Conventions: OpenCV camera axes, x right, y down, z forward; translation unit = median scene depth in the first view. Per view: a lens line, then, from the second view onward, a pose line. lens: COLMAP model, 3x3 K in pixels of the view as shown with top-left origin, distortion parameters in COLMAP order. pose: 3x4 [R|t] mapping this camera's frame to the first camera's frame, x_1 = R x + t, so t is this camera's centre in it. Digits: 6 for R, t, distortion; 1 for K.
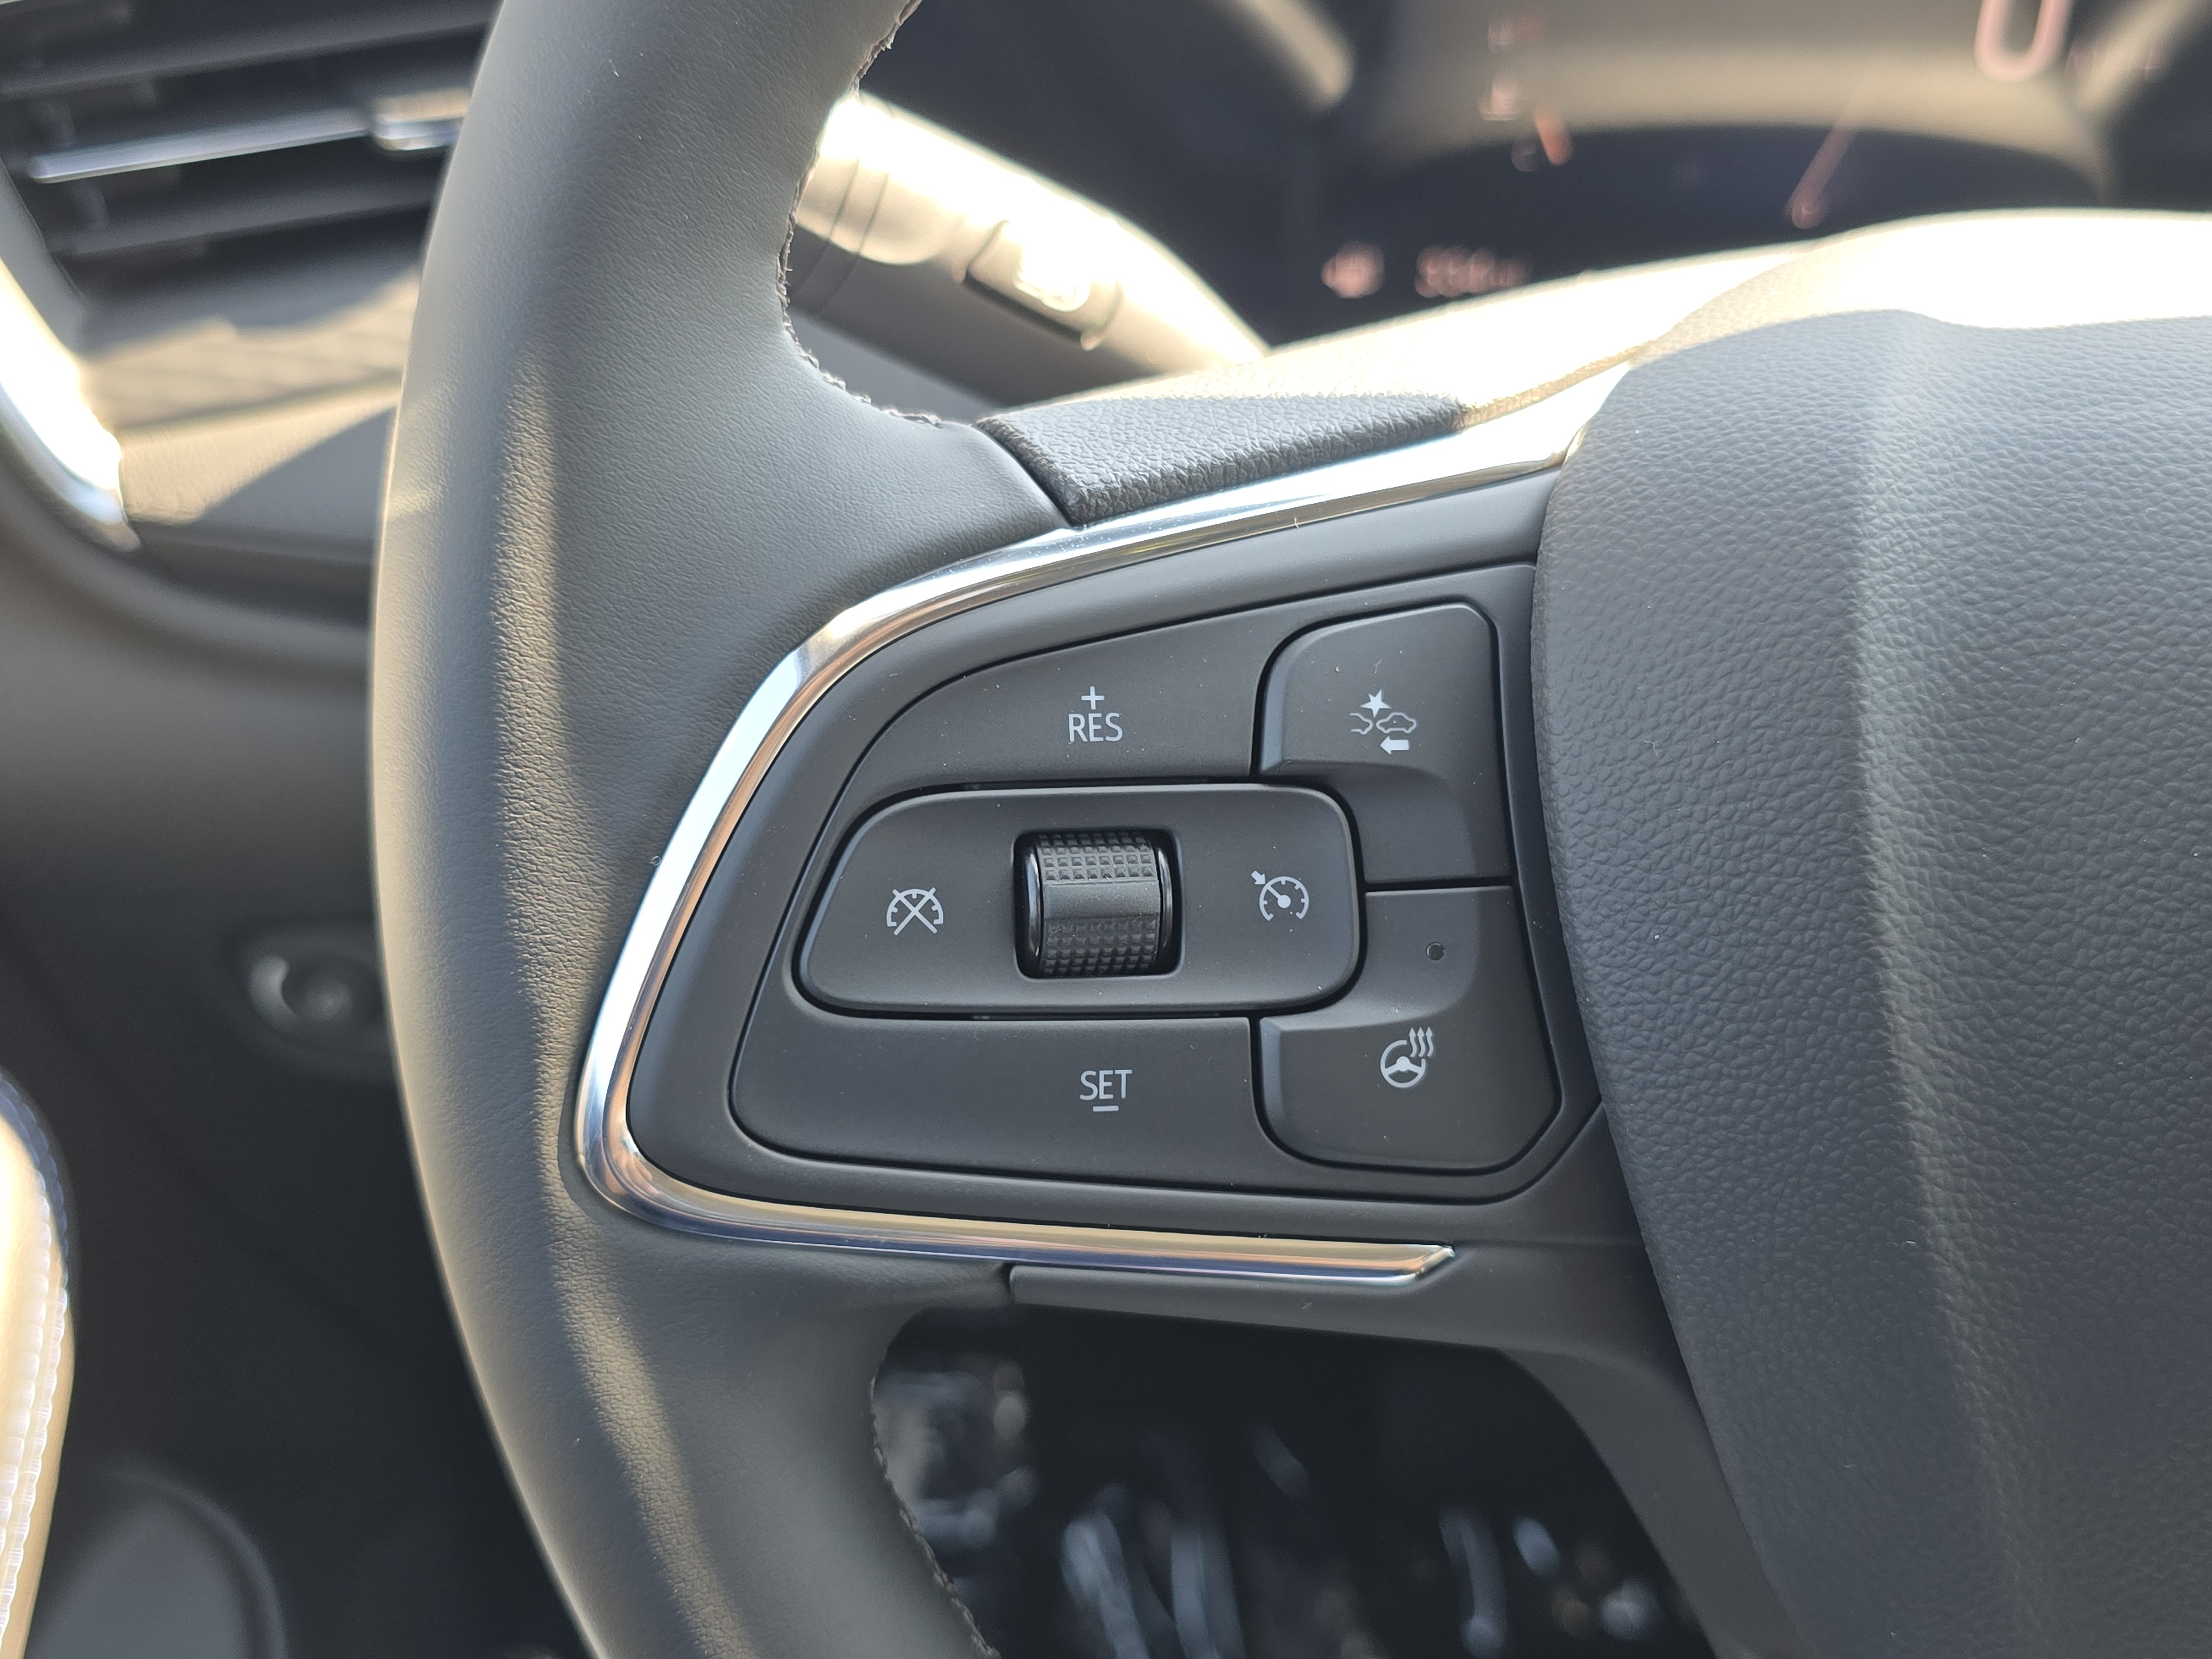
lens RADIAL K [[2371.4, 0, 1099.5], [0, 2371.4, 830.6], [0, 0, 1]] dist [0.015434, 0.010322]
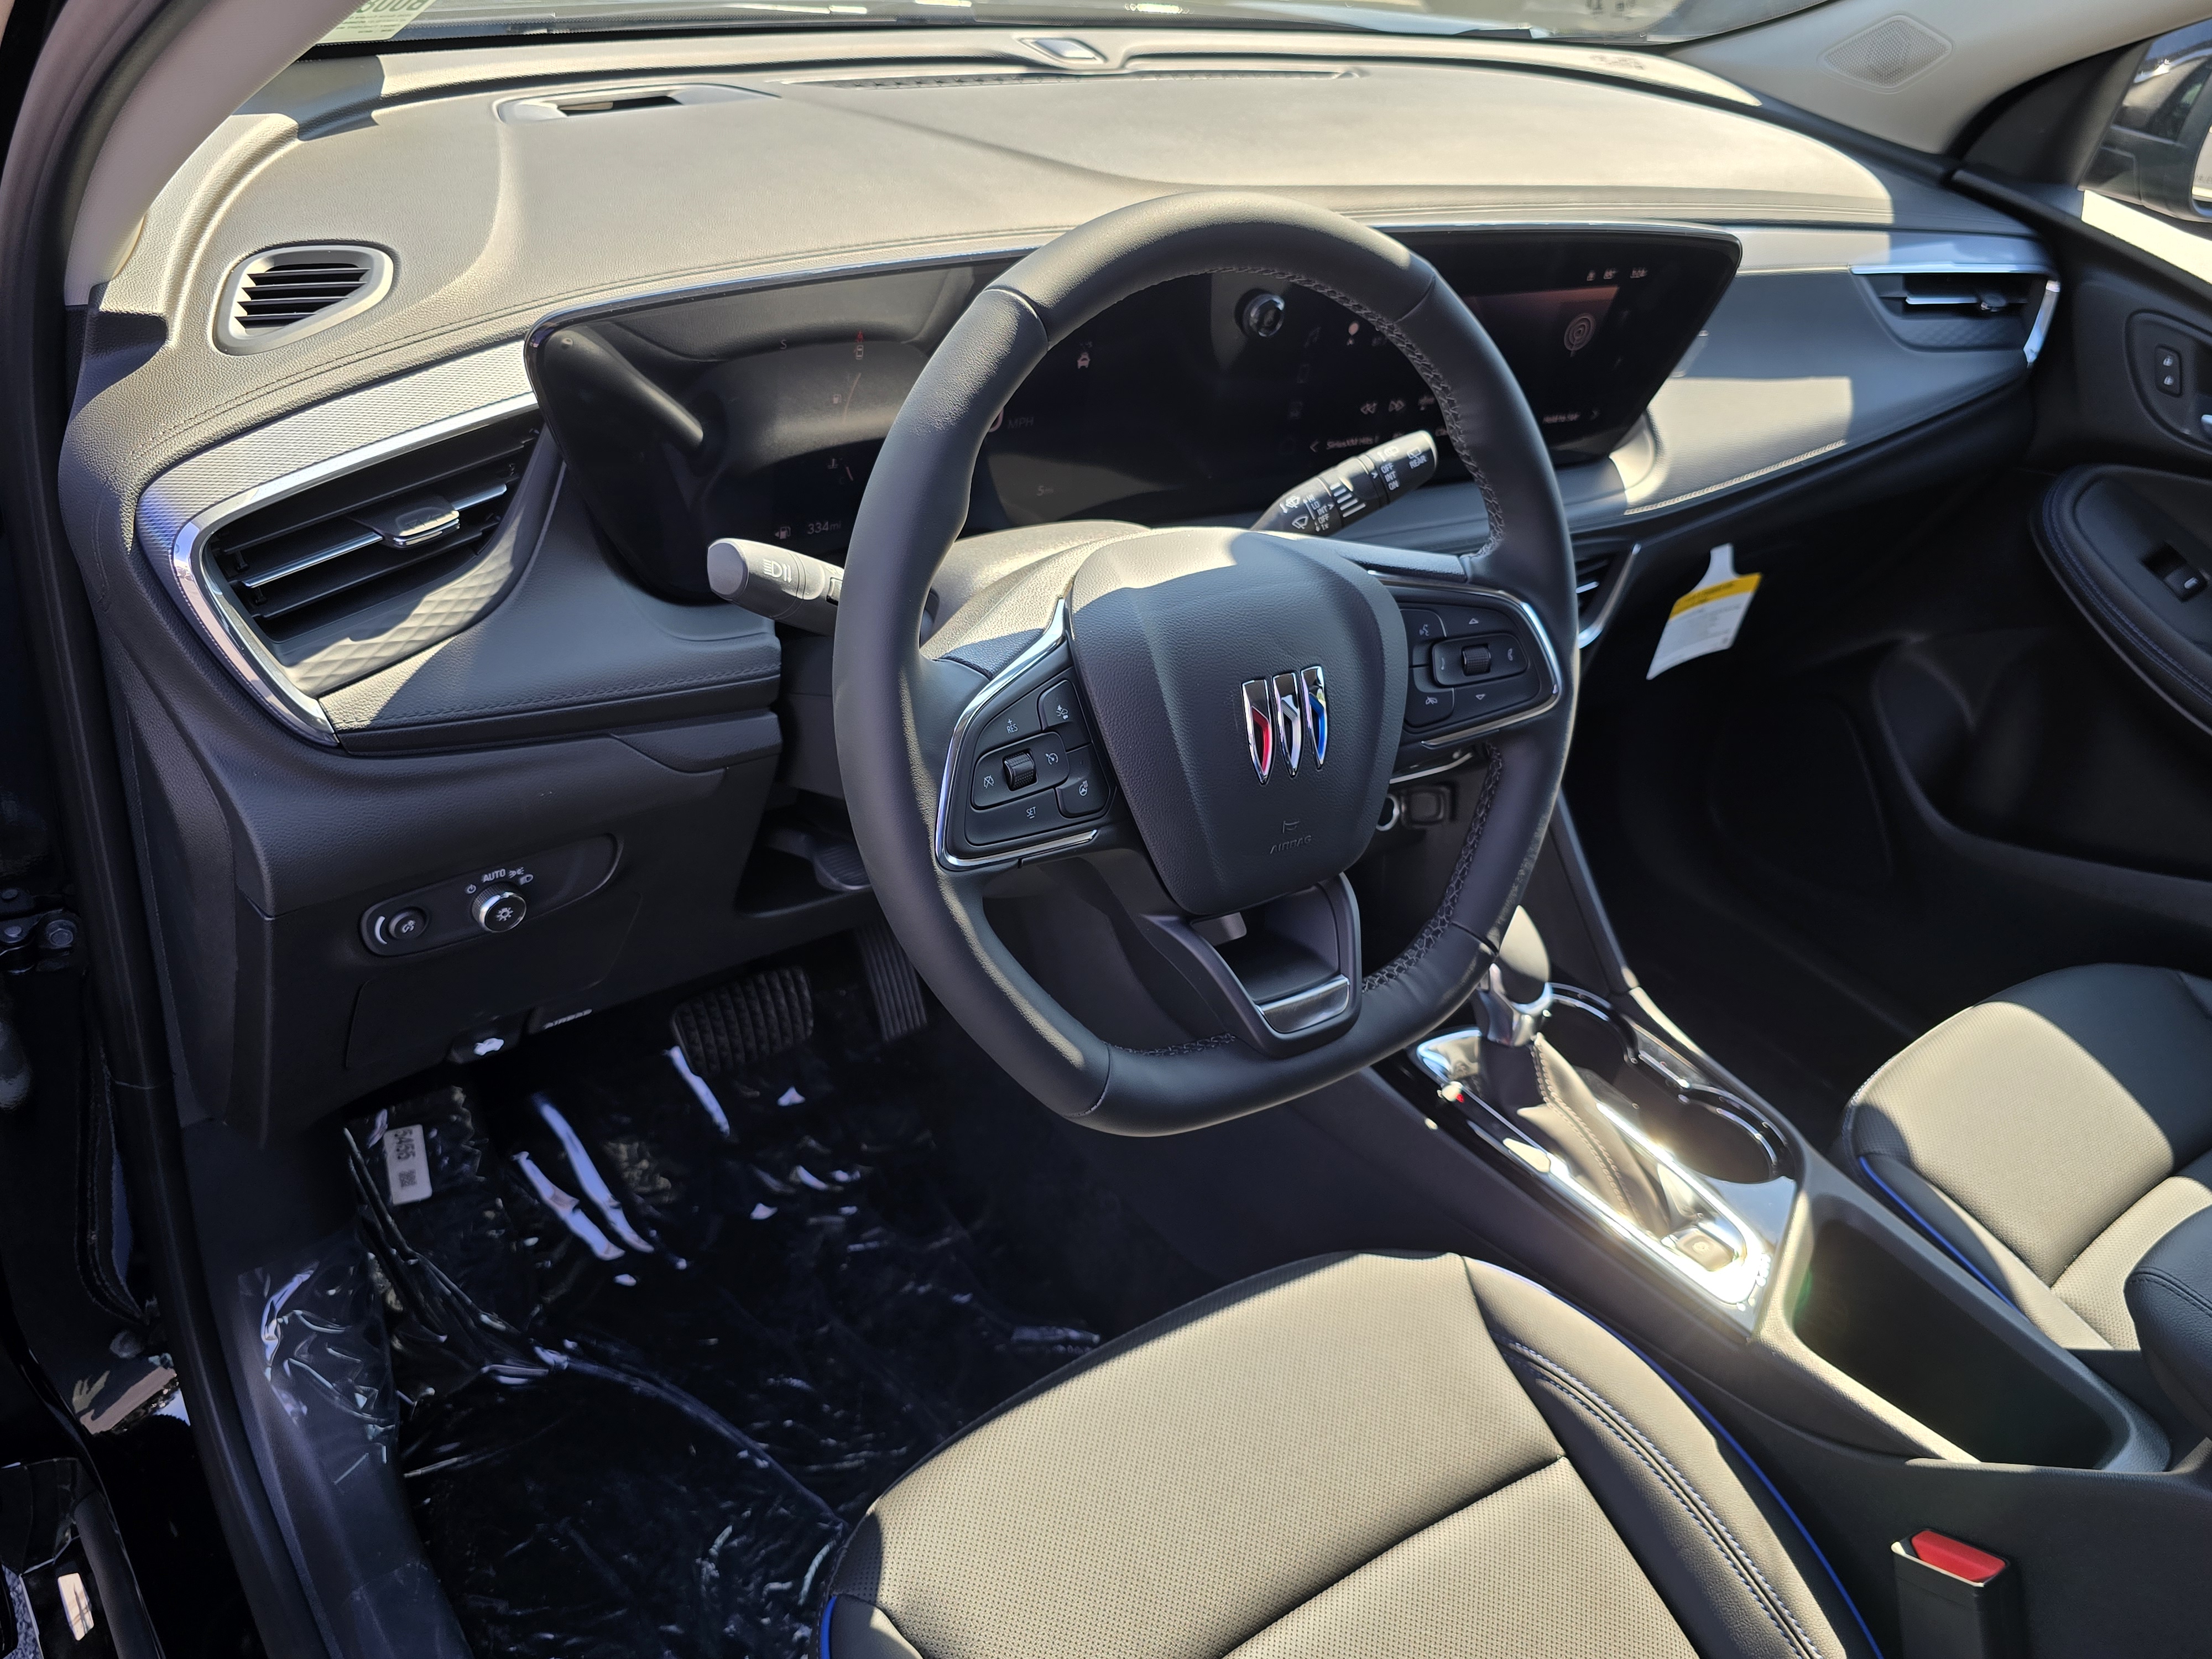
lens RADIAL K [[1728.7, 0, 1100.4], [0, 1728.7, 825.9], [0, 0, 1]] dist [0.063186, -0.091188]
pose [[0.783473, -0.256453, 0.566041, -1.598643], [0.205004, 0.966545, 0.154154, -0.306052], [-0.586638, -0.004735, 0.809836, -1.505524]]
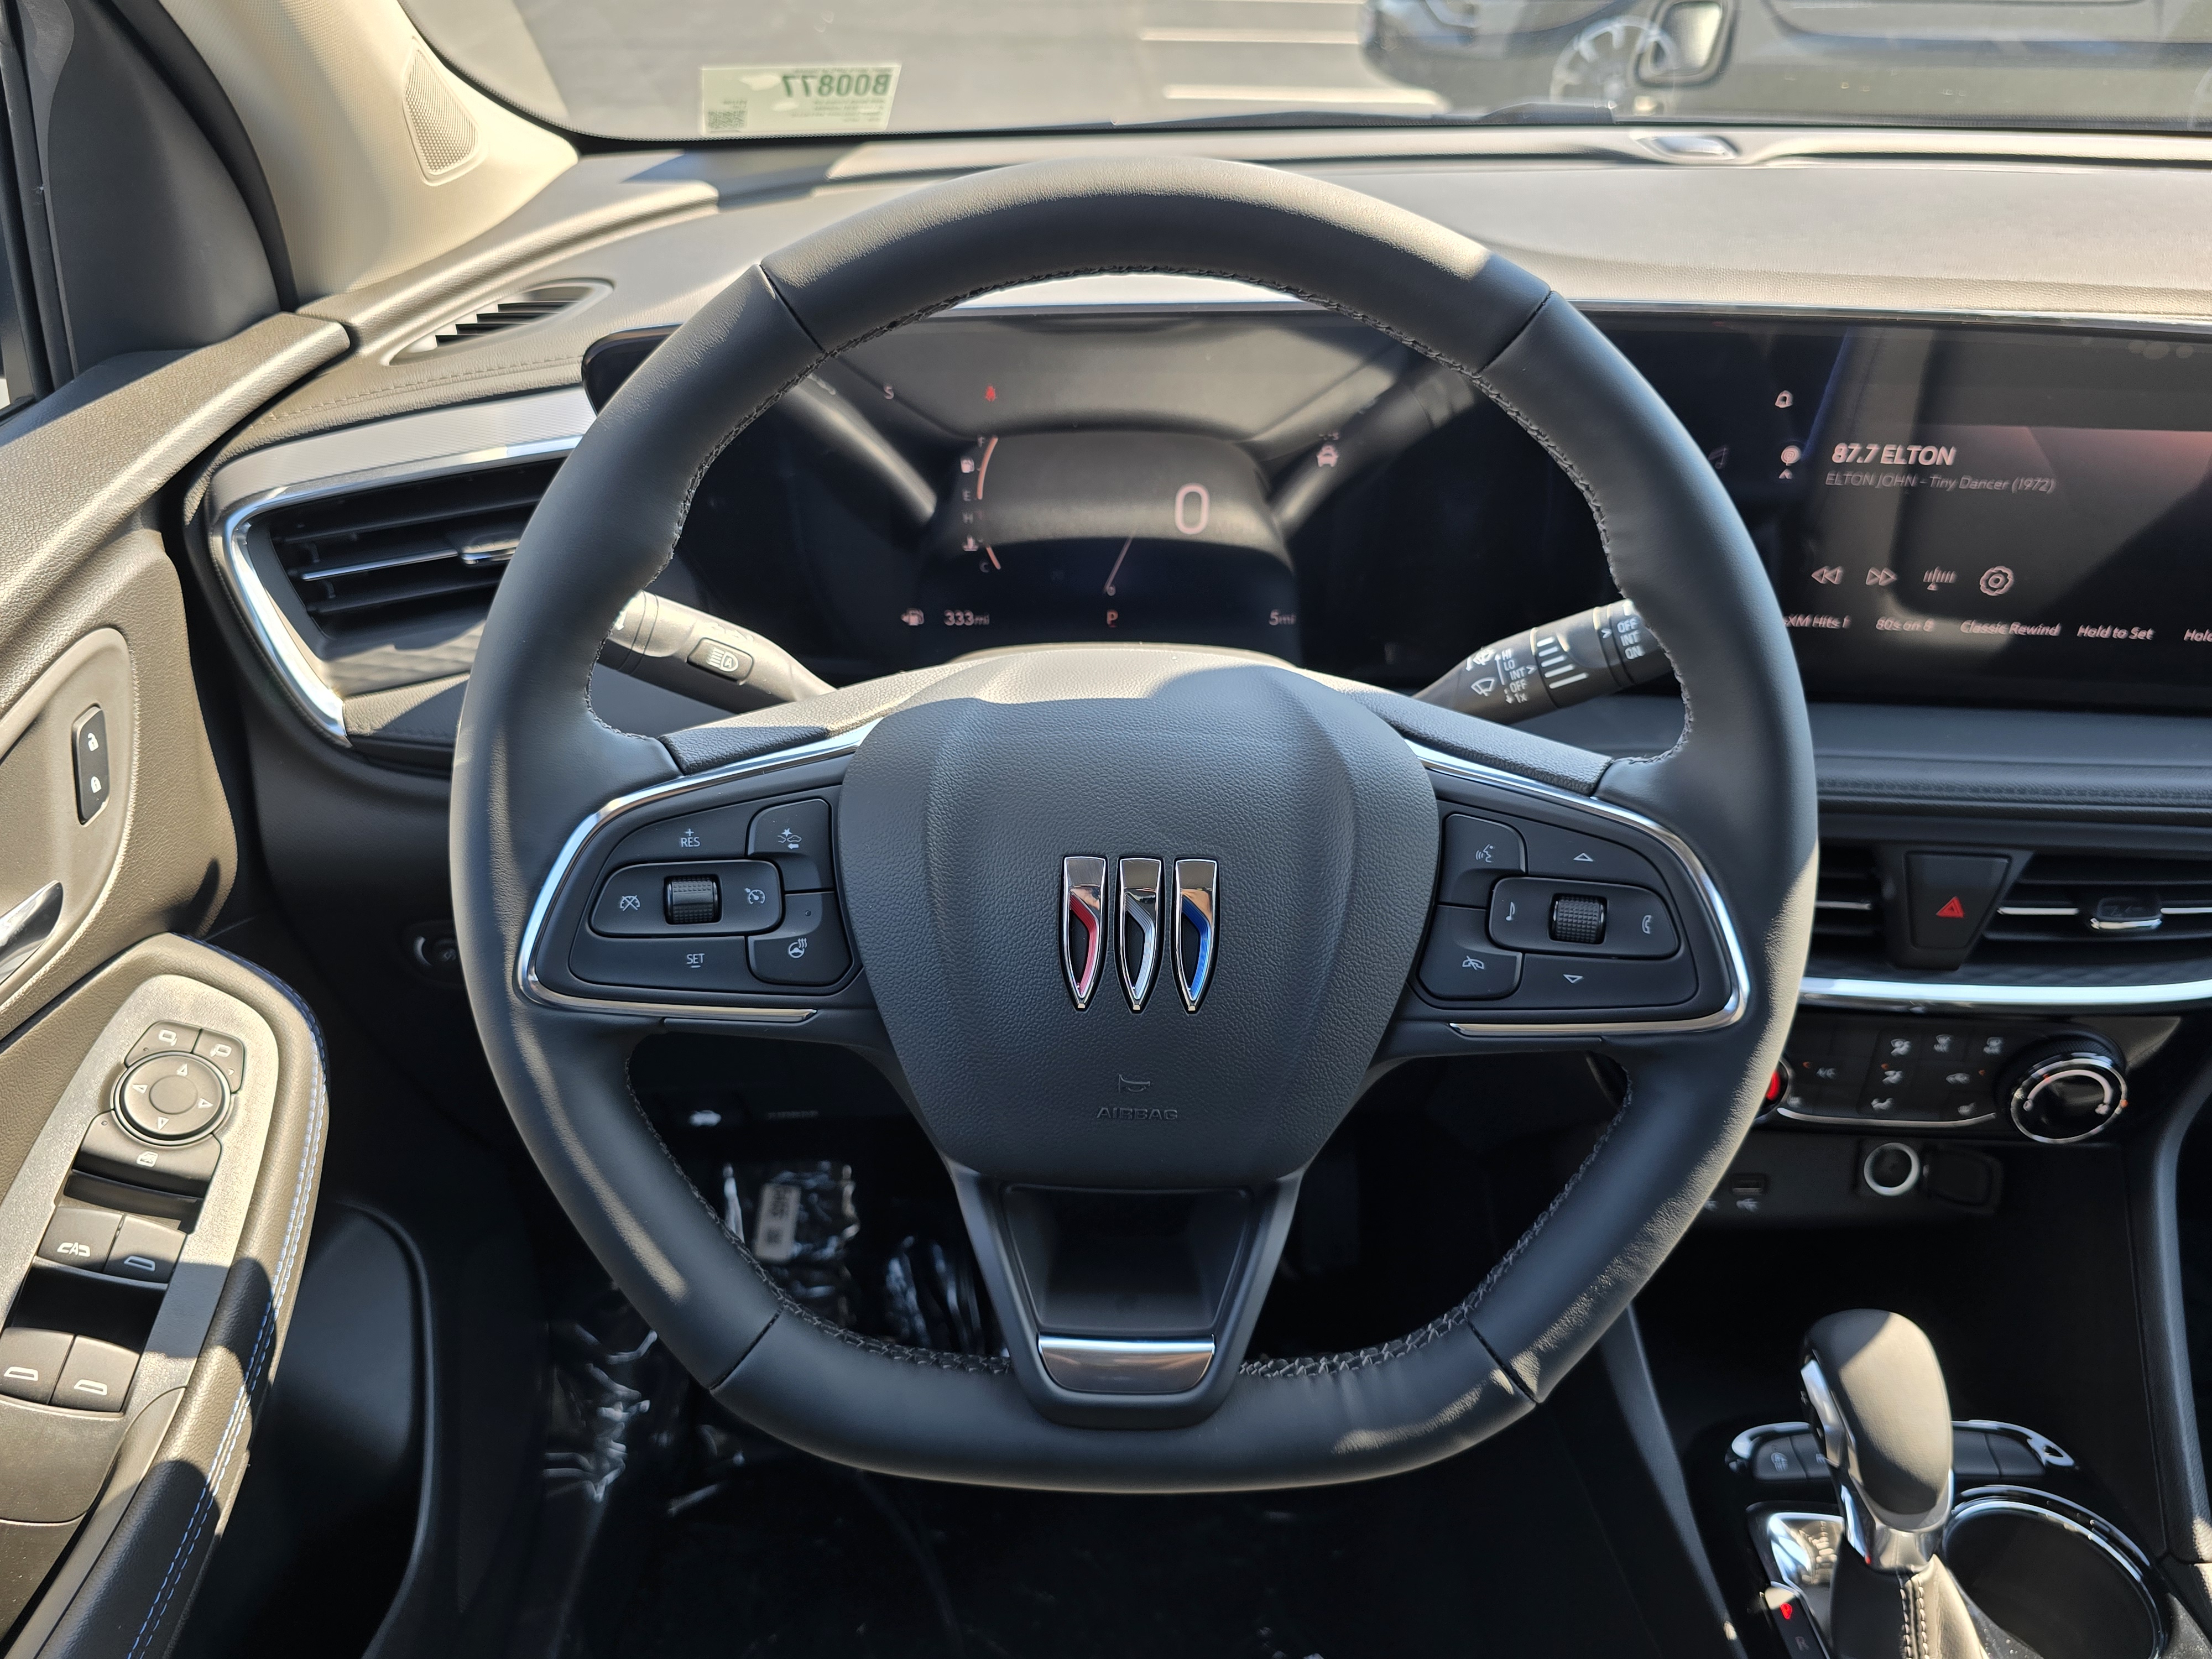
lens RADIAL K [[1661.7, 0, 1105.3], [0, 1661.7, 847.3], [0, 0, 1]] dist [0.039415, -0.074352]
pose [[0.998248, -0.016141, 0.056920, 0.404314], [0.016536, 0.999842, -0.006475, -0.013759], [-0.056807, 0.007405, 0.998358, -1.163036]]
